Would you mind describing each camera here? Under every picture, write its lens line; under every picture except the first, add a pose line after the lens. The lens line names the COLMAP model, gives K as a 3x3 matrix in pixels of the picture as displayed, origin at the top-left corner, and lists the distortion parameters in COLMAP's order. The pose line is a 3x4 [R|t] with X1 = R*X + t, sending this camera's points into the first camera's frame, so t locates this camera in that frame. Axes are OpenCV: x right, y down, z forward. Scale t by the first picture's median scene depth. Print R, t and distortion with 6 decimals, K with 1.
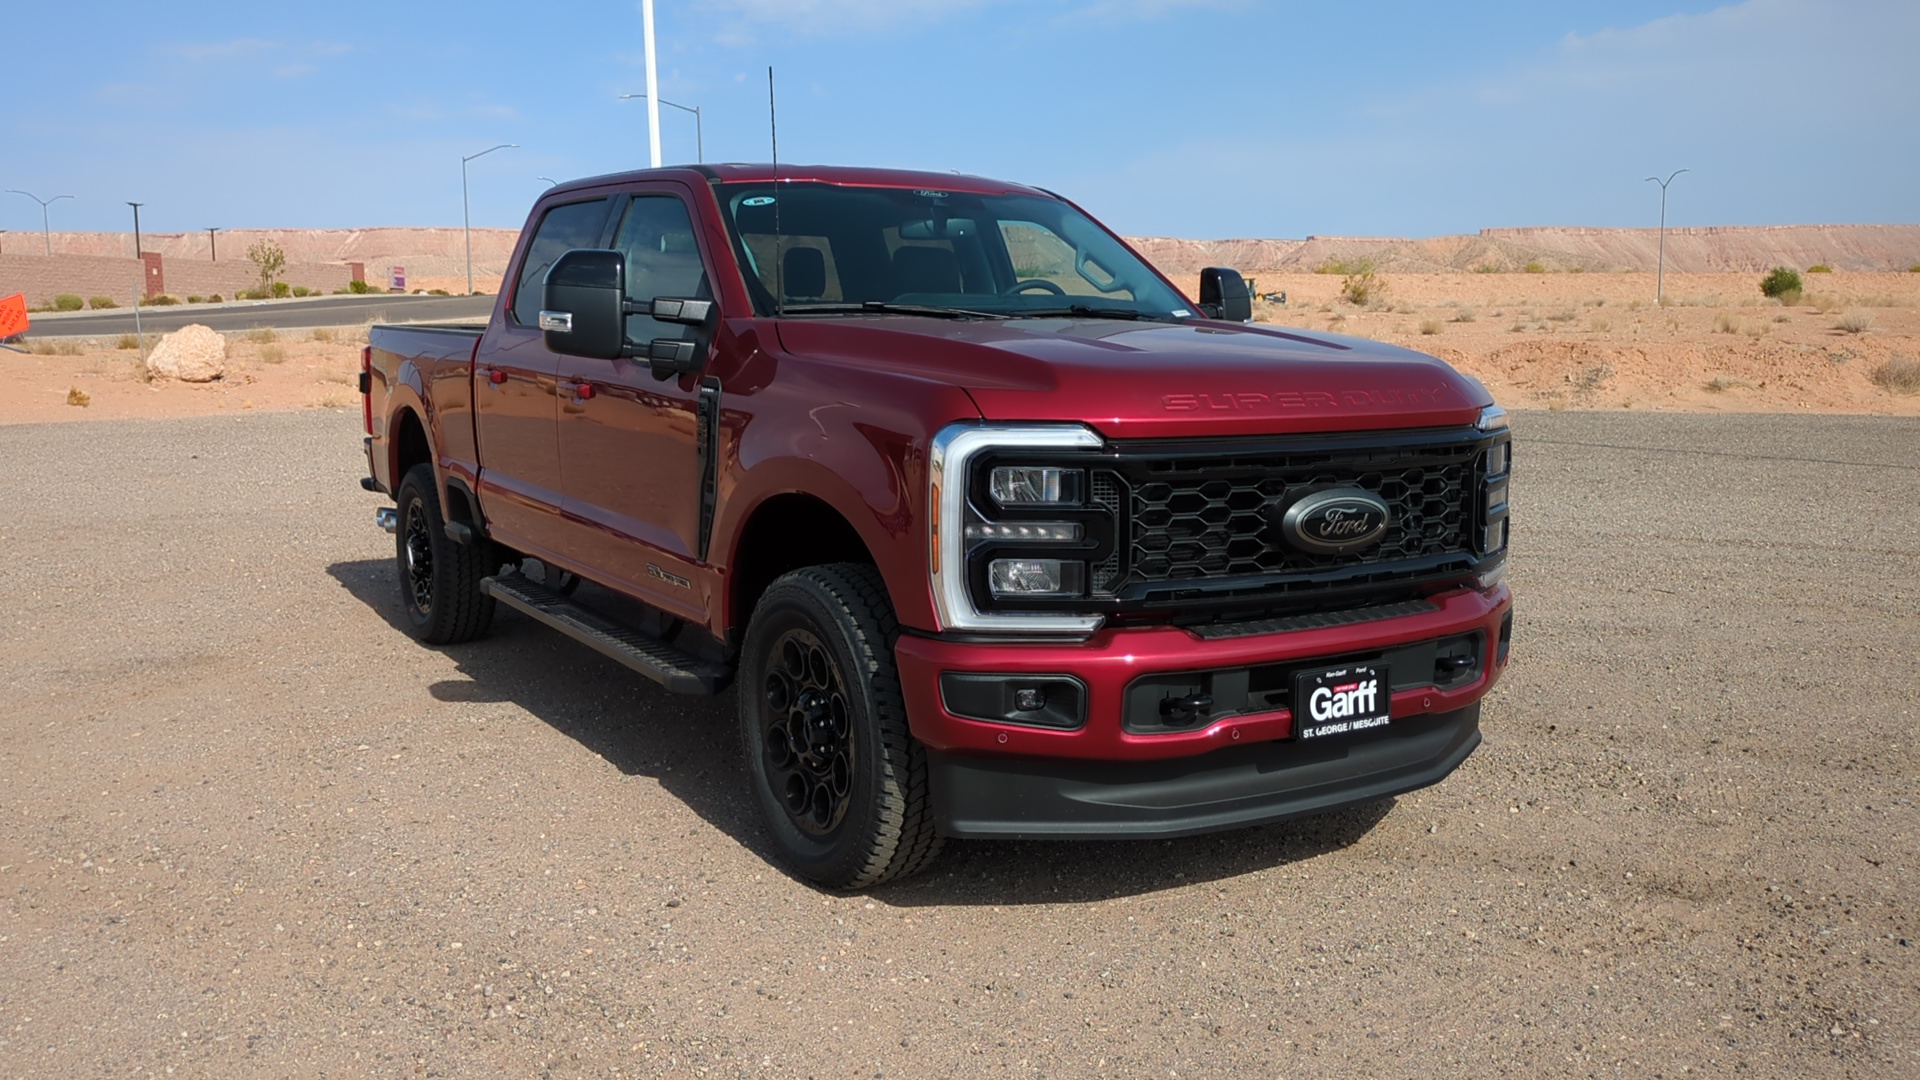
lens RADIAL K [[1675.2, 0, 970.0], [0, 1675.2, 536.1], [0, 0, 1]] dist [0.064454, -0.074888]
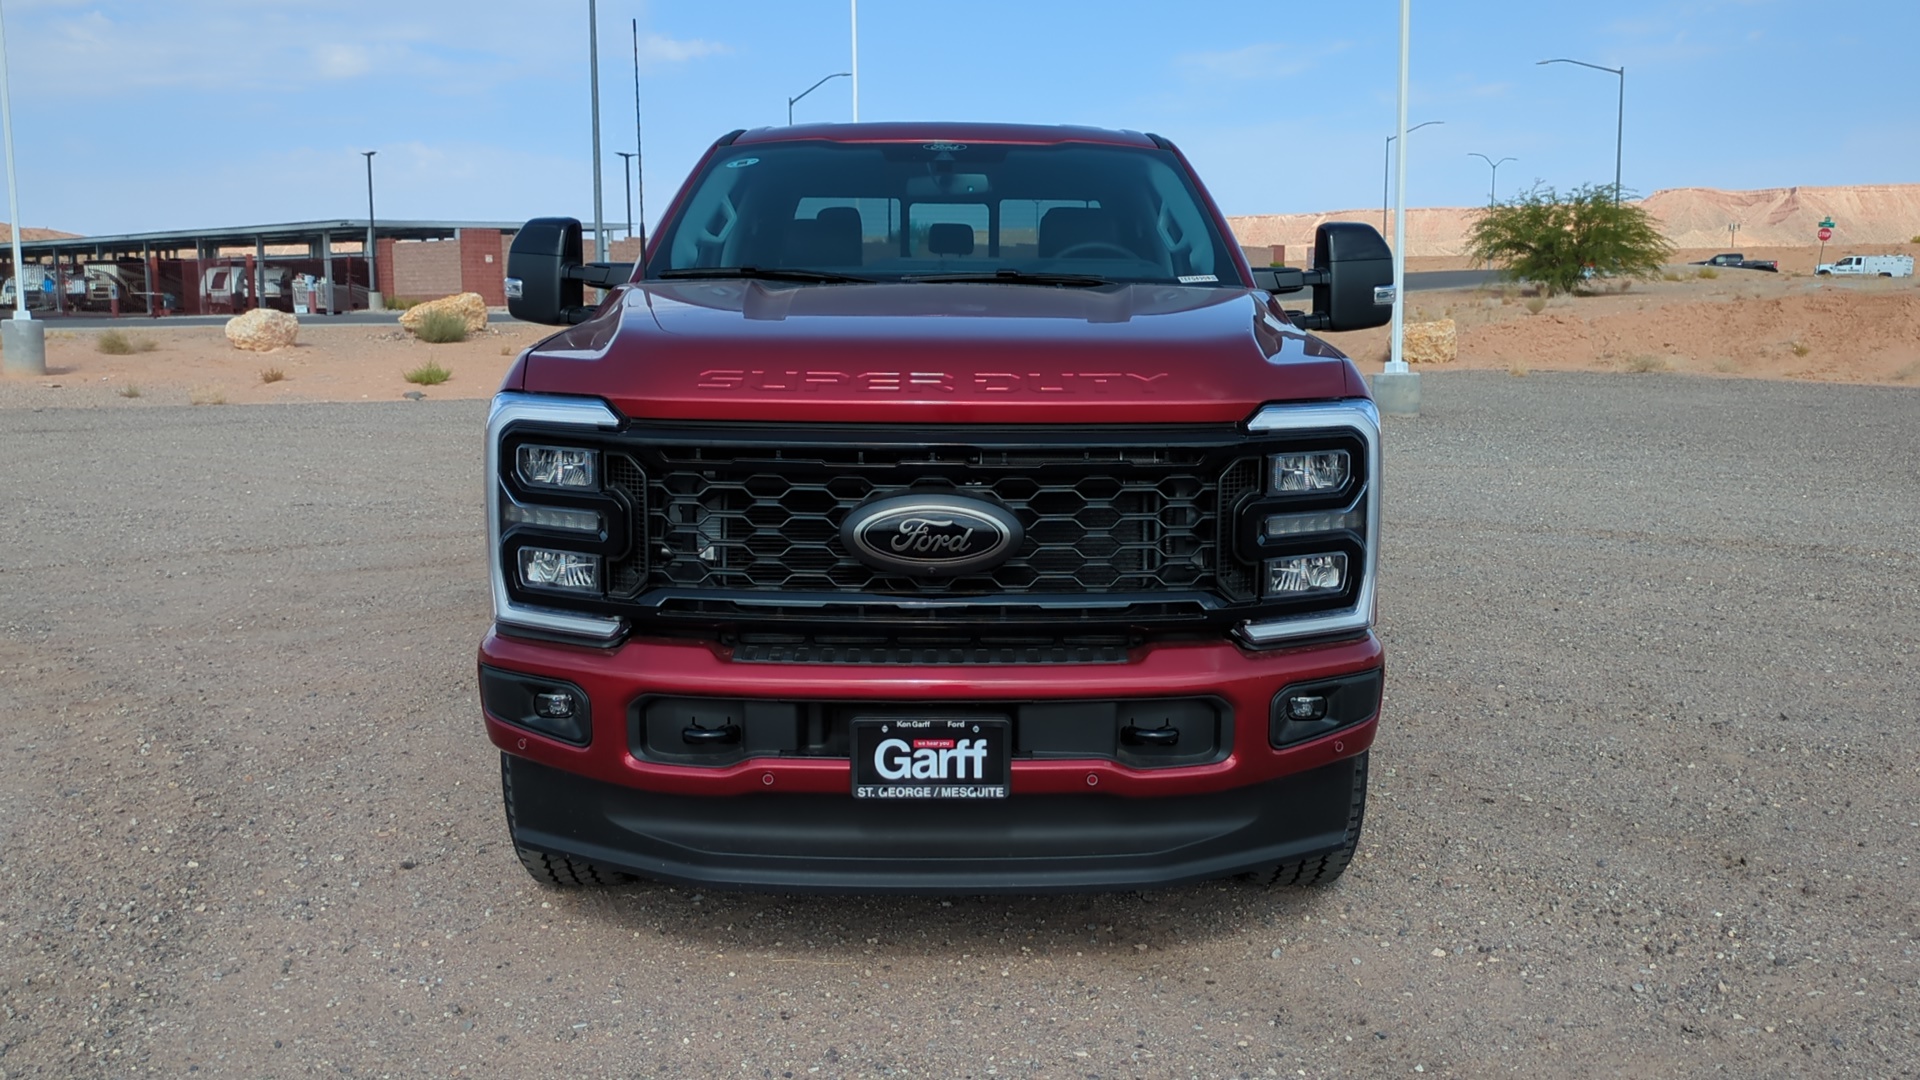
lens RADIAL K [[1675.2, 0, 965.7], [0, 1675.2, 543.4], [0, 0, 1]] dist [0.064454, -0.074888]
pose [[0.849262, 0.078603, -0.522087, 0.648506], [-0.070141, 0.996888, 0.035990, -0.034855], [0.523291, 0.006055, 0.852132, 0.328478]]
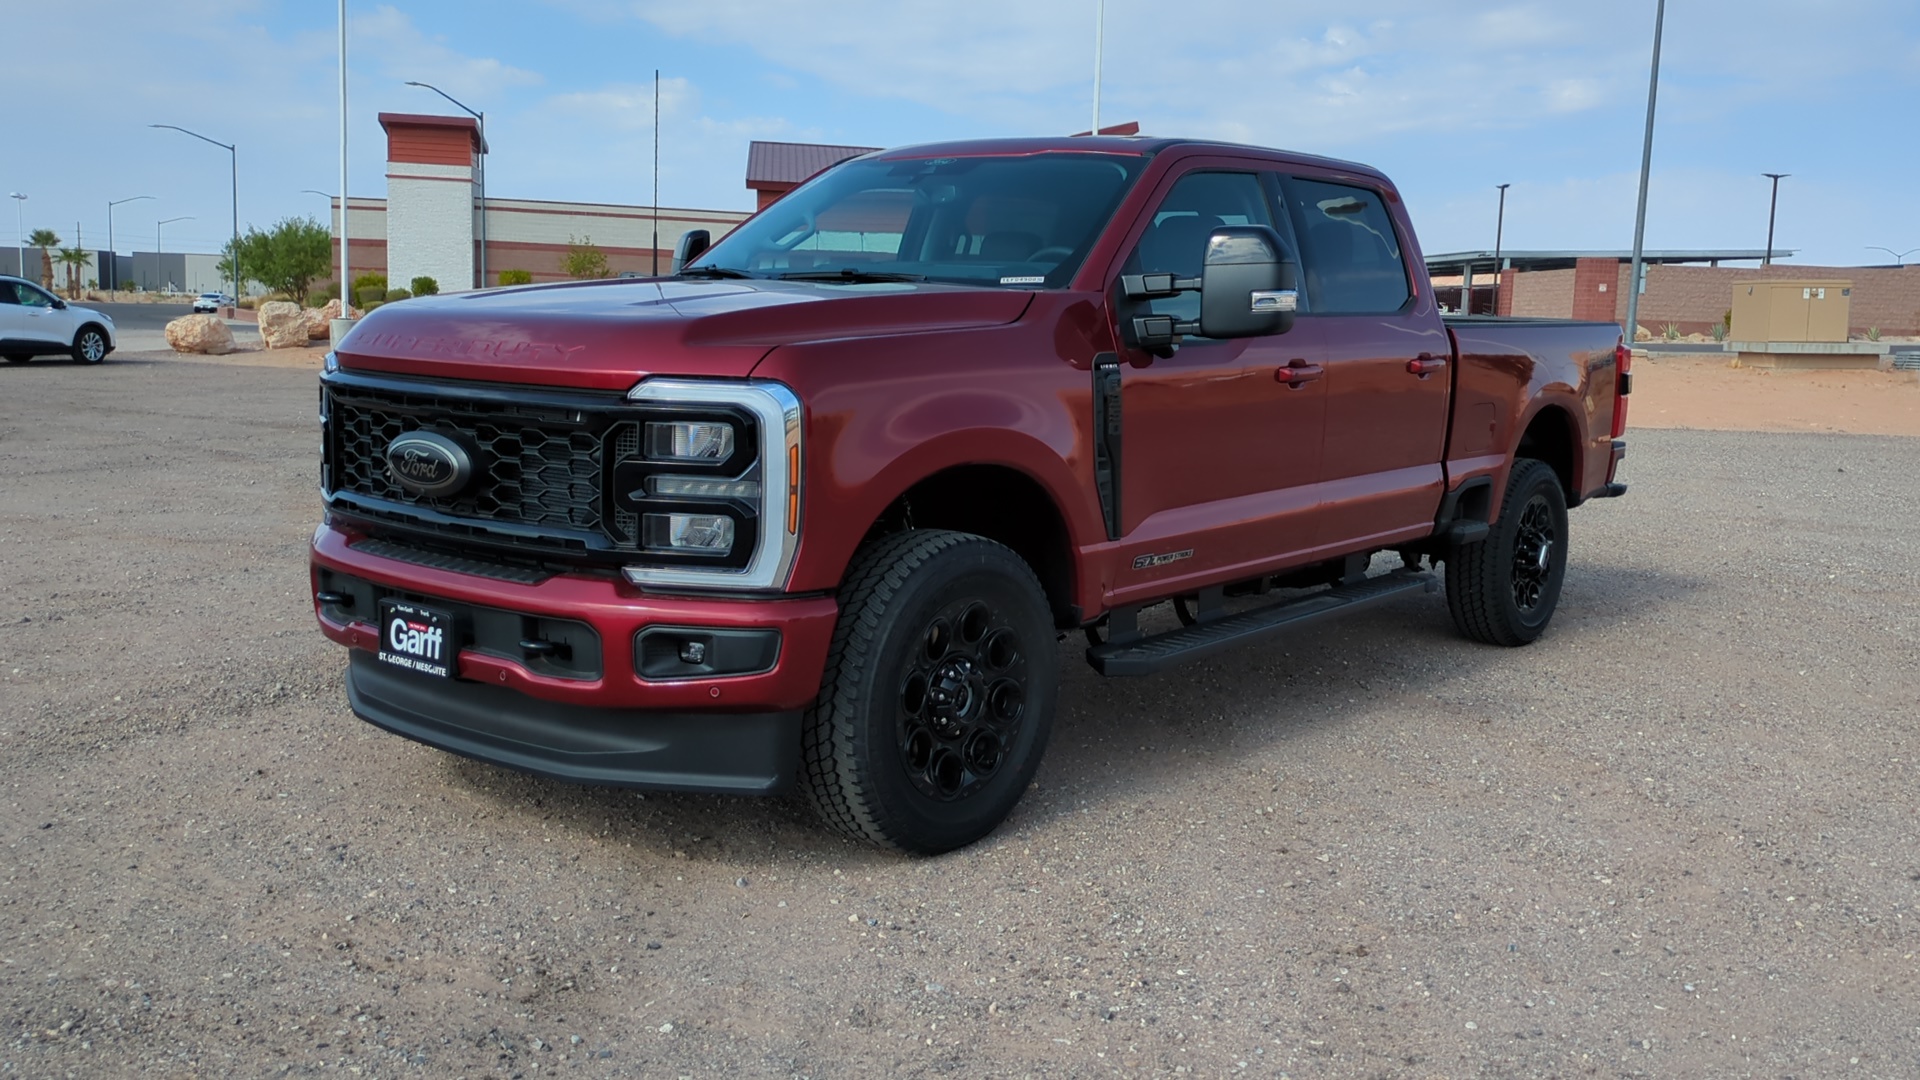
lens RADIAL K [[1675.2, 0, 972.9], [0, 1675.2, 545.0], [0, 0, 1]] dist [0.064454, -0.074888]
pose [[0.322897, 0.139040, -0.936165, 1.292914], [-0.148002, 0.984399, 0.095155, -0.107105], [0.934790, 0.107829, 0.338438, 0.967726]]
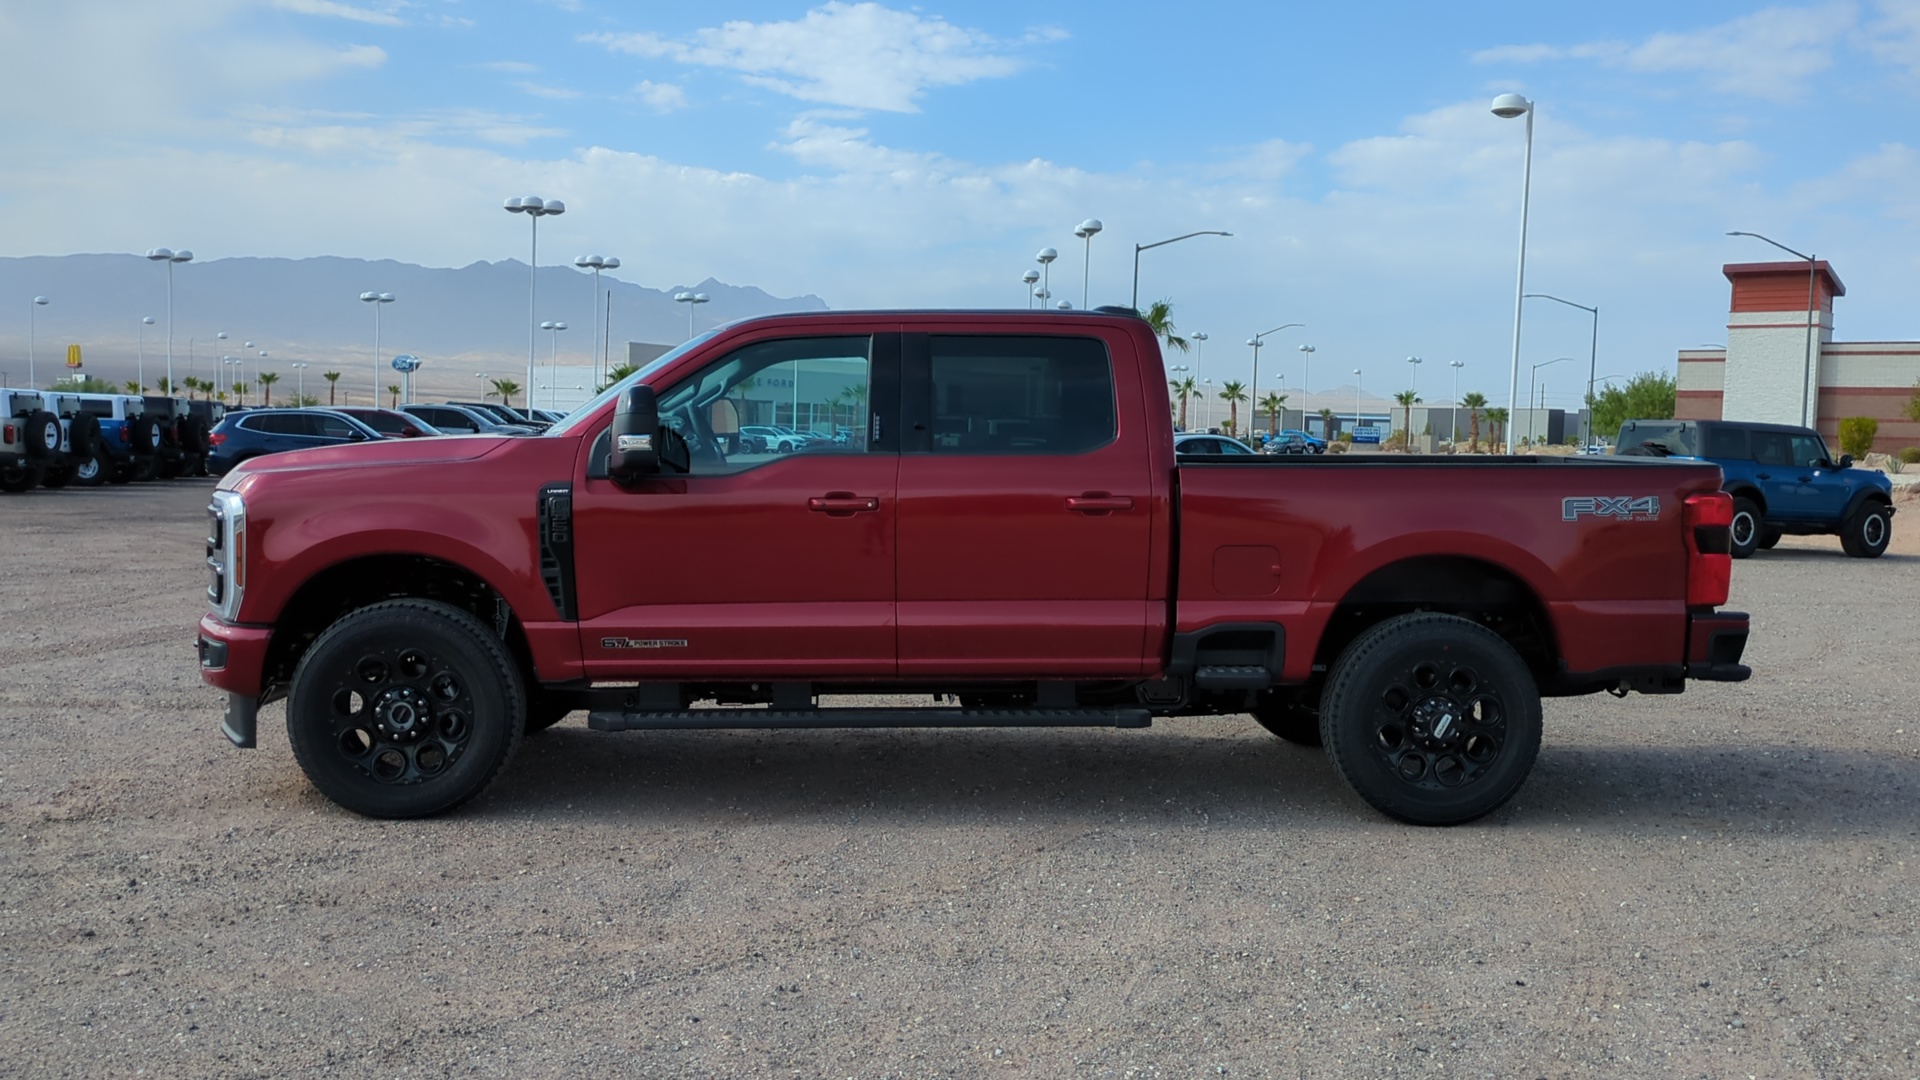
lens RADIAL K [[1675.2, 0, 961.9], [0, 1675.2, 538.1], [0, 0, 1]] dist [0.064454, -0.074888]
pose [[-0.484293, 0.048087, -0.873584, 1.436807], [-0.127861, 0.983878, 0.125041, -0.337285], [0.865513, 0.172254, -0.470336, 2.498361]]
